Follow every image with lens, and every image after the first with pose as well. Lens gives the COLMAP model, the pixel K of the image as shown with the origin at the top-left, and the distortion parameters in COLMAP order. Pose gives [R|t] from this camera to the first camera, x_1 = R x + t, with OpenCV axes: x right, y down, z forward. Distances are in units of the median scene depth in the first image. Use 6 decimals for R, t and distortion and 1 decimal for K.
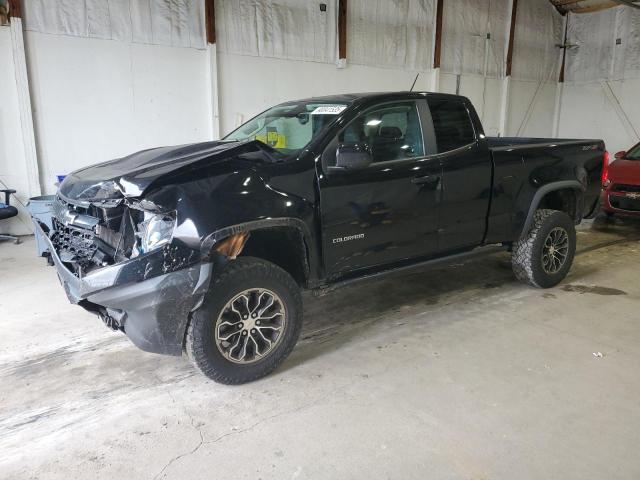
lens RADIAL K [[501.4, 0, 317.0], [0, 501.4, 239.0], [0, 0, 1]] dist [-0.000787, 0.001821]
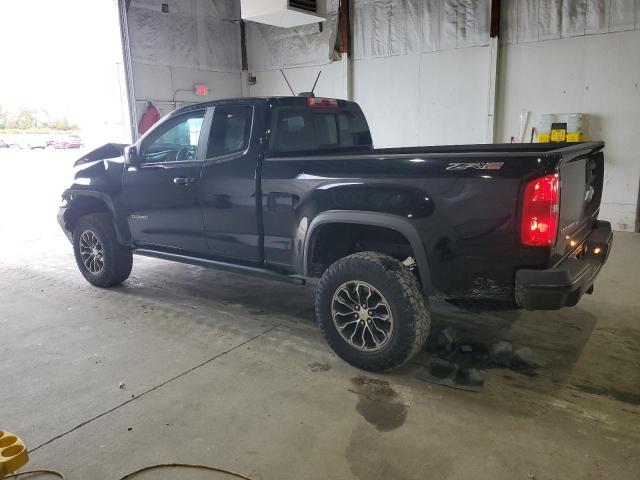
lens RADIAL K [[501.4, 0, 317.0], [0, 501.4, 239.0], [0, 0, 1]] dist [-0.000787, 0.001821]
pose [[0.293922, 0.189904, -0.936774, 0.702365], [-0.180274, 0.973489, 0.140784, -0.104298], [0.938675, 0.127496, 0.320365, 0.480019]]
